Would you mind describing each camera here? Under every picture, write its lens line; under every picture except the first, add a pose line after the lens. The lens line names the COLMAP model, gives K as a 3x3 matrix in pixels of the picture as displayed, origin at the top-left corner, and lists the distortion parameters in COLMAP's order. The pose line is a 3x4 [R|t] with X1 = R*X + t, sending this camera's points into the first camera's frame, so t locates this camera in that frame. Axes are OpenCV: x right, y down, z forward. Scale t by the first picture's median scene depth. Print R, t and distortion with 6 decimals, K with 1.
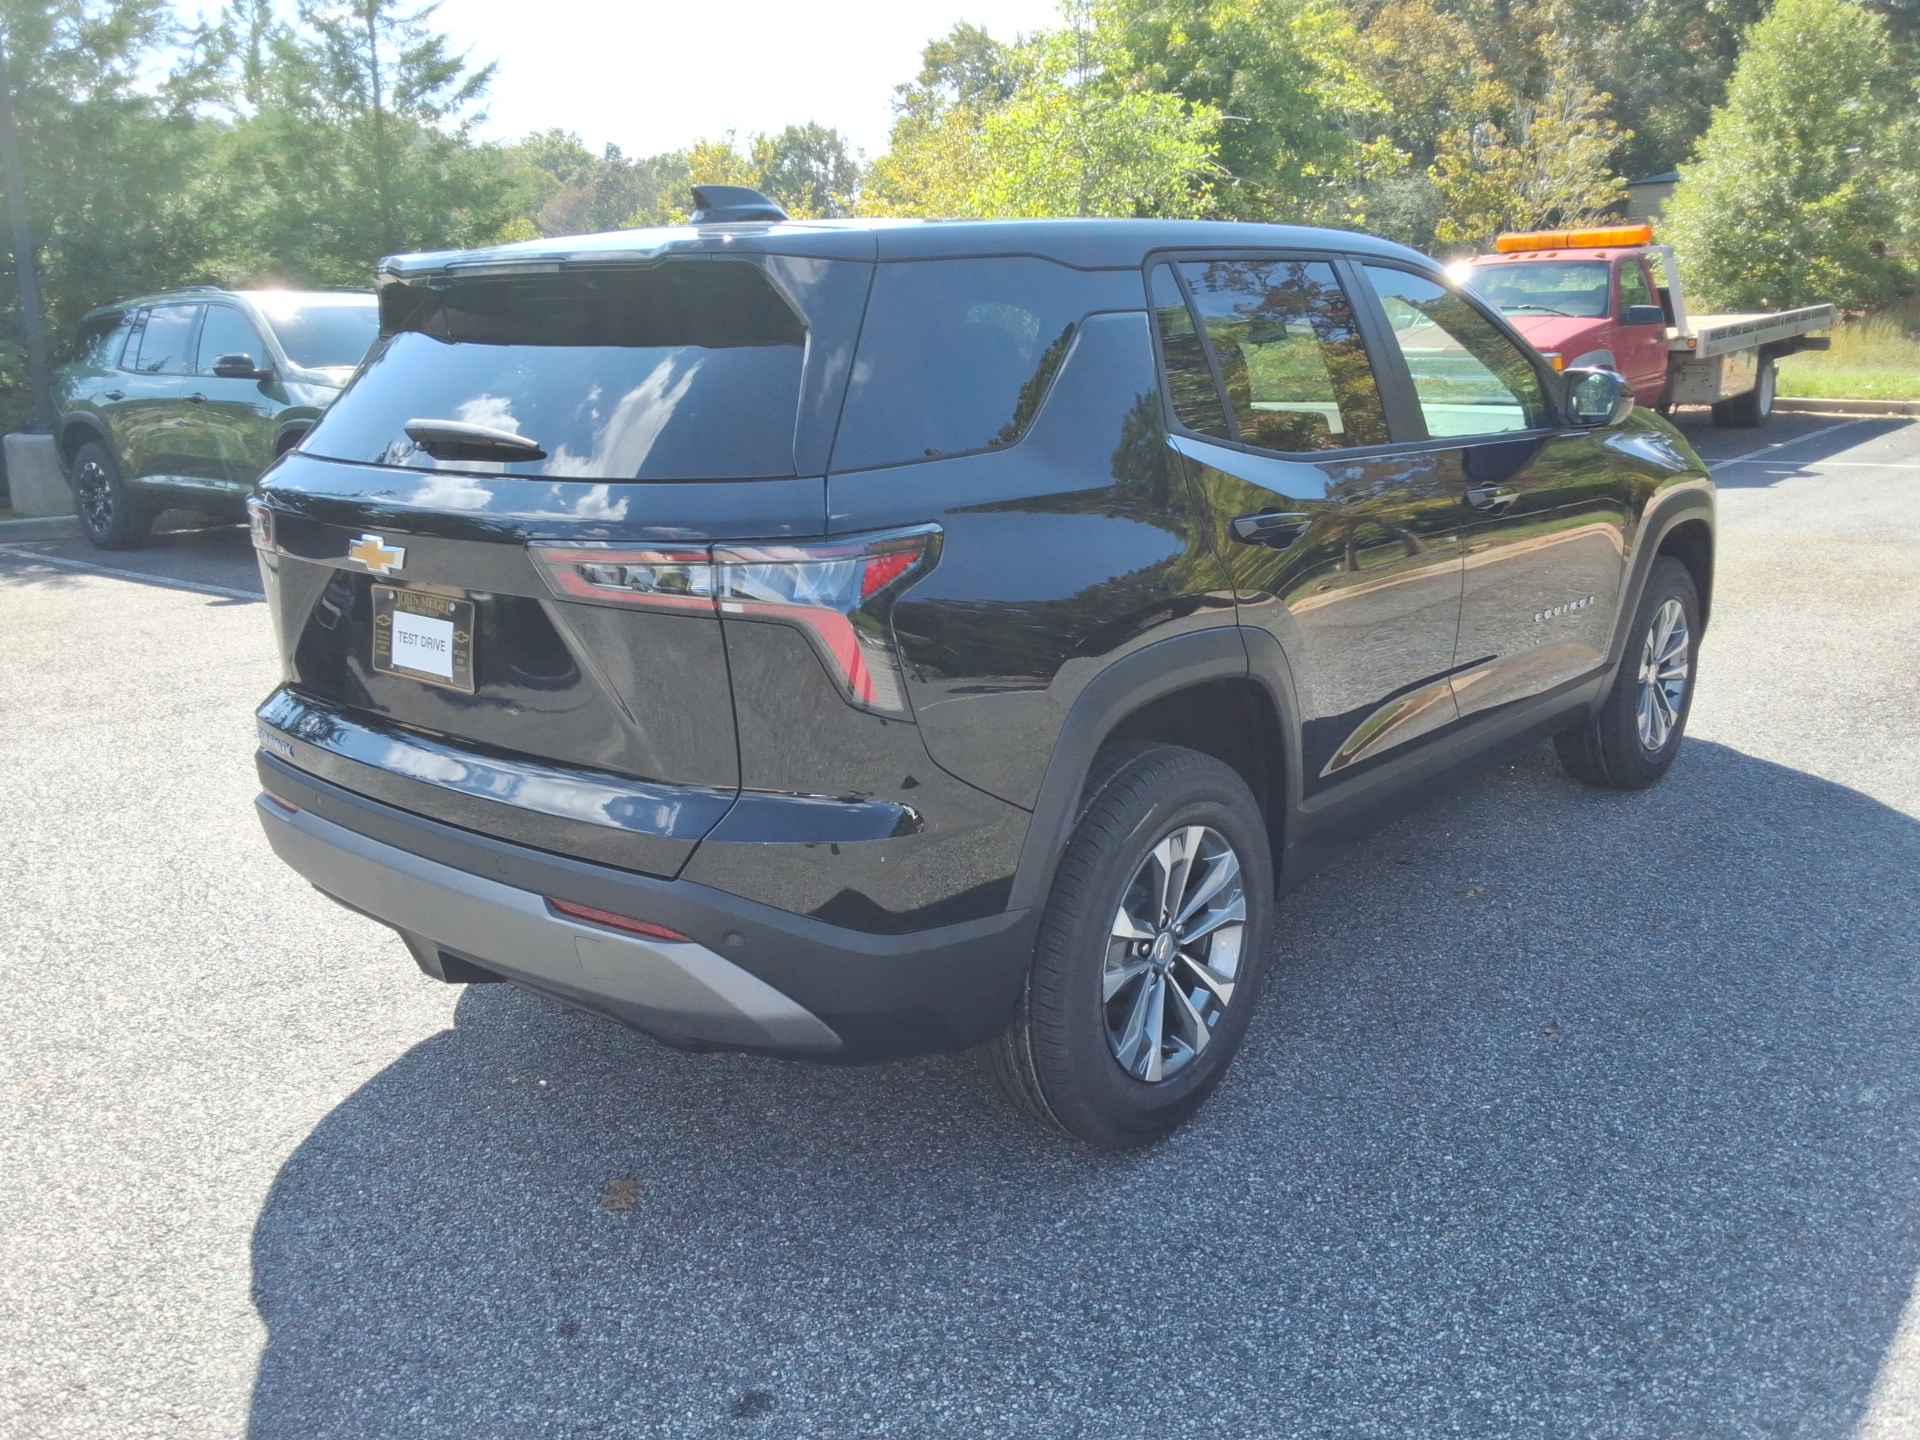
lens RADIAL K [[1577.5, 0, 1002.9], [0, 1577.5, 716.1], [0, 0, 1]] dist [0.122110, -0.209021]
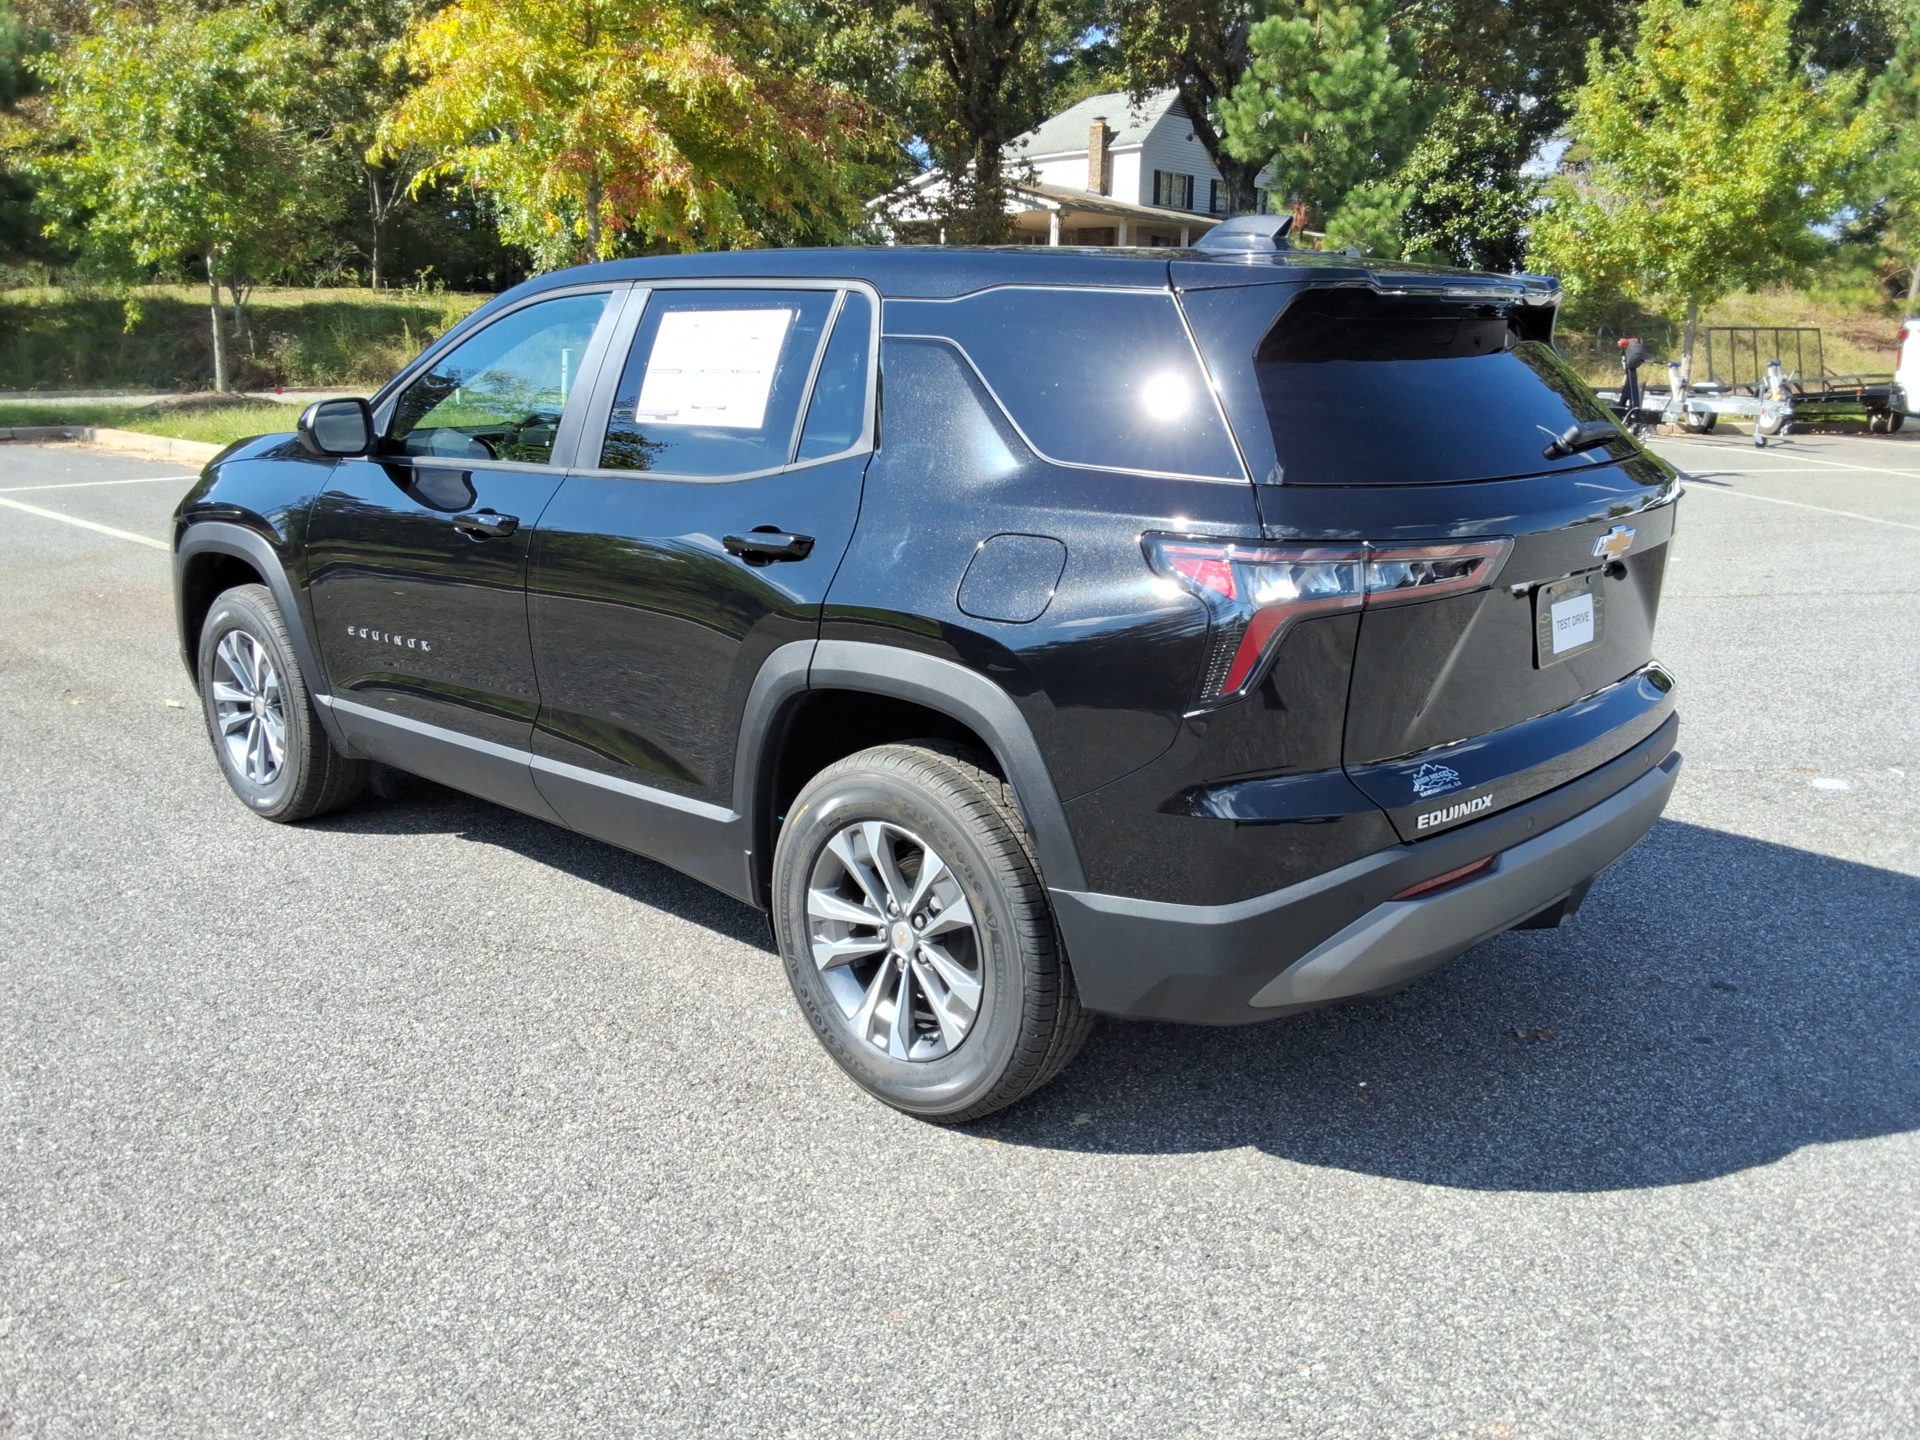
lens RADIAL K [[1567.6, 0, 971.0], [0, 1567.6, 692.5], [0, 0, 1]] dist [0.117950, -0.203003]
pose [[0.015911, -0.208713, 0.977847, -1.308809], [0.237317, 0.950814, 0.199082, -0.285218], [-0.971302, 0.228892, 0.064660, 1.195968]]
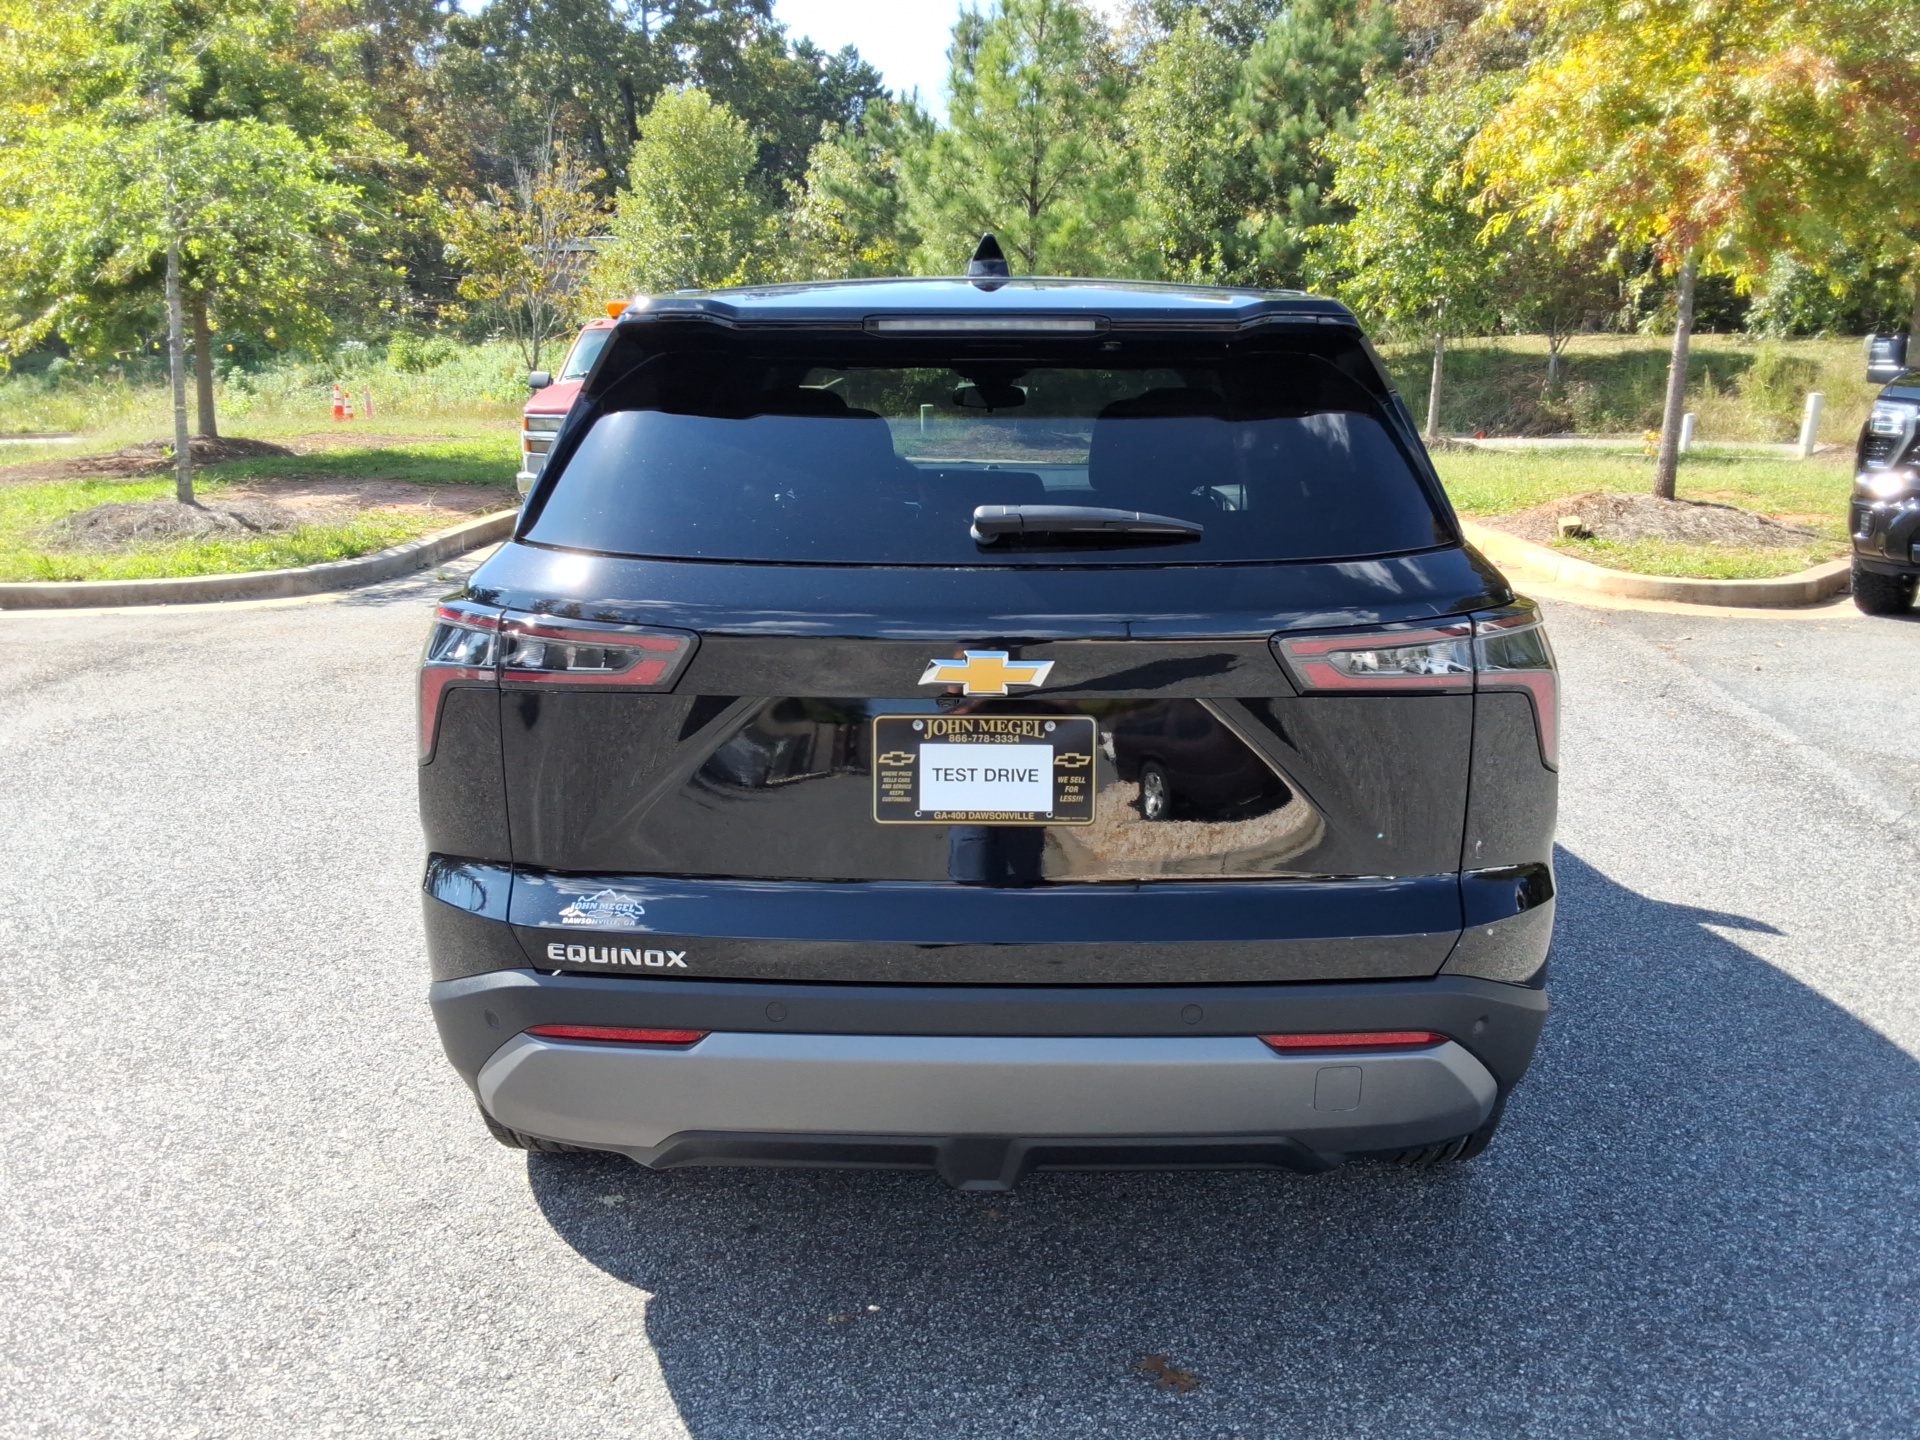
lens RADIAL K [[1567.6, 0, 971.0], [0, 1567.6, 692.5], [0, 0, 1]] dist [0.117950, -0.203003]
pose [[0.766536, -0.108775, 0.632922, -0.777140], [0.137472, 0.990499, 0.003736, -0.082576], [-0.627315, 0.084145, 0.774206, 0.336366]]
